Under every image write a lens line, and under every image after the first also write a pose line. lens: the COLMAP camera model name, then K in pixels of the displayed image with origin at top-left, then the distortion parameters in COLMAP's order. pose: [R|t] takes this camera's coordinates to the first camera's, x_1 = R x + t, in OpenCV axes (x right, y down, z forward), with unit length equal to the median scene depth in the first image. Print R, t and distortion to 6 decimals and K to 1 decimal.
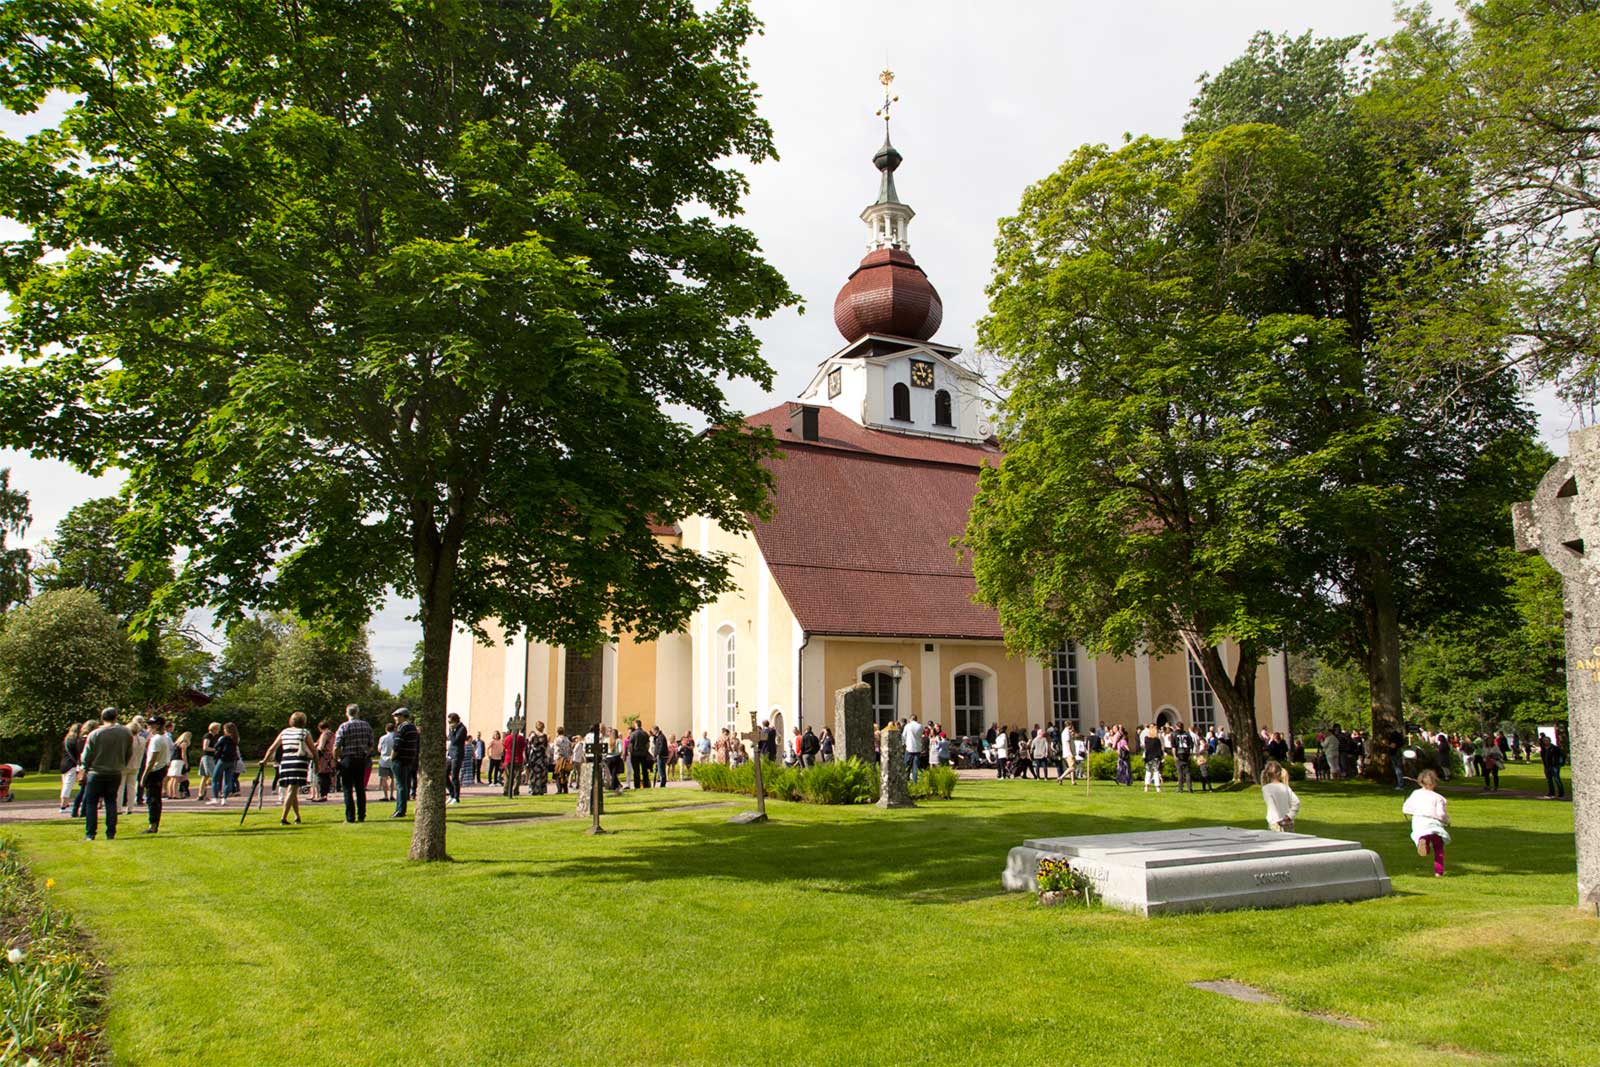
lens RADIAL K [[1084.4, 0, 798.1], [0, 1084.4, 528.4], [0, 0, 1]] dist [0.013808, 0.000988]
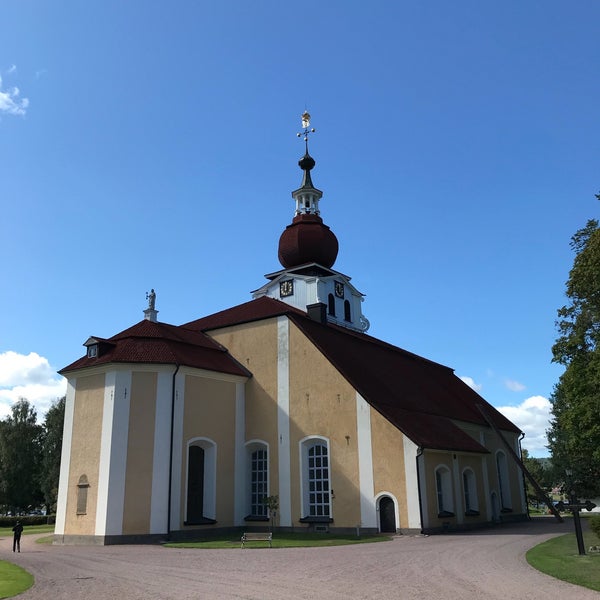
lens RADIAL K [[634.6, 0, 299.9], [0, 634.6, 297.1], [0, 0, 1]] dist [0.012722, 0.000000]
pose [[0.888127, 0.120011, 0.443652, -0.384431], [-0.065738, 0.988551, -0.135812, 0.009694], [-0.454872, 0.091453, 0.885849, 0.138220]]
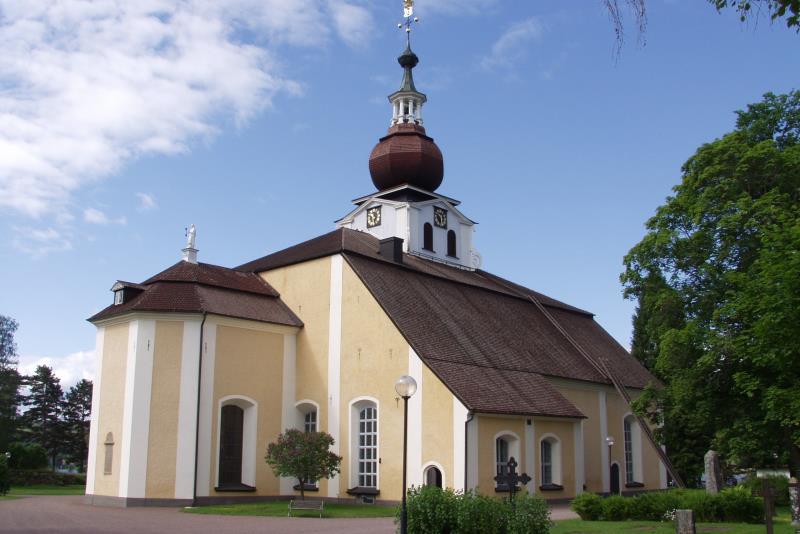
lens RADIAL K [[829.9, 0, 407.7], [0, 829.9, 266.5], [0, 0, 1]] dist [-0.135232, 0.000000]
pose [[0.933990, 0.086060, 0.346781, -0.286345], [-0.068257, 0.995661, -0.063252, -0.009949], [-0.350720, 0.035406, 0.935811, 0.022578]]
